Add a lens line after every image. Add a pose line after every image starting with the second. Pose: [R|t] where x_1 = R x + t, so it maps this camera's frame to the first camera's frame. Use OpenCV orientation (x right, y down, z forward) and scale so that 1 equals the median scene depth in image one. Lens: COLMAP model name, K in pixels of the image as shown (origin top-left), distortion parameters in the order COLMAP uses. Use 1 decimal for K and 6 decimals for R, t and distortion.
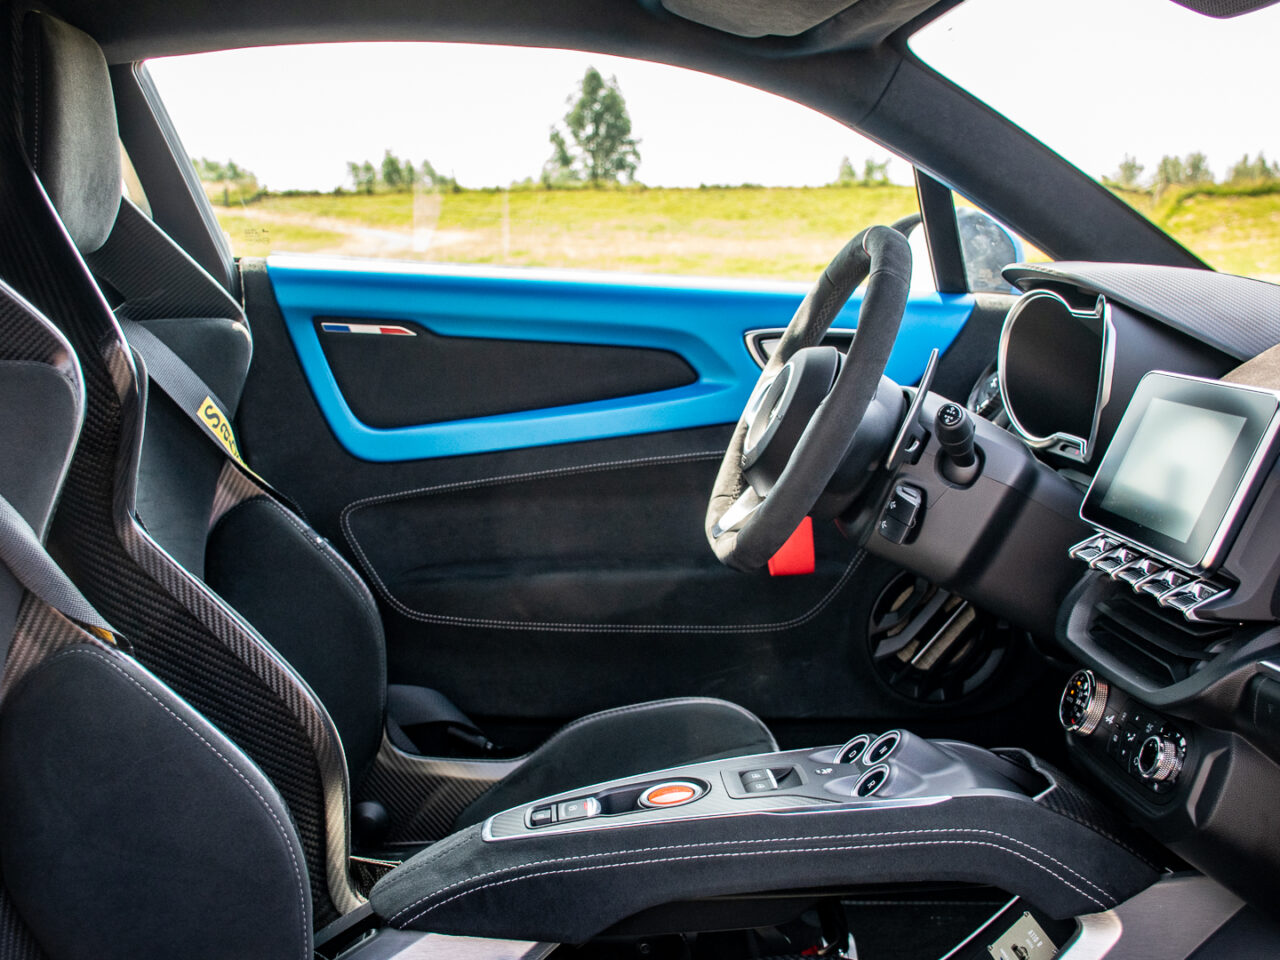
lens RADIAL K [[1420.4, 0, 638.7], [0, 1420.4, 480.0], [0, 0, 1]] dist [-0.078662, 0.000000]
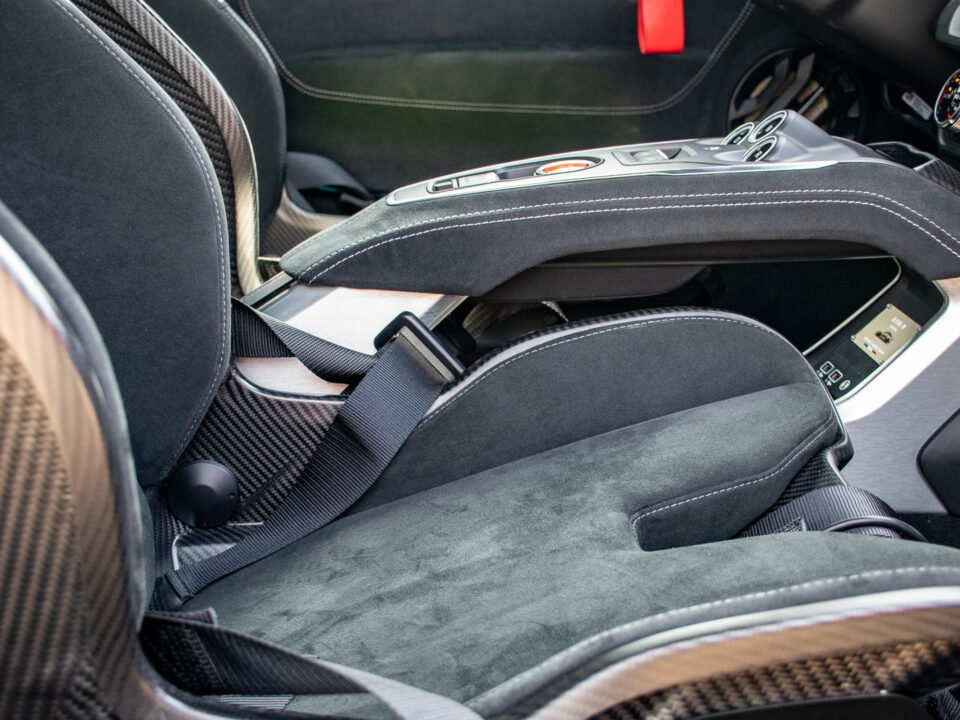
lens RADIAL K [[1225.4, 0, 480.6], [0, 1225.4, 361.8], [0, 0, 1]] dist [-0.025980, 0.000000]
pose [[0.999902, 0.013217, -0.004537, -0.034491], [-0.012099, 0.981267, 0.192274, 0.189877], [0.006993, -0.192200, 0.981331, 0.076799]]
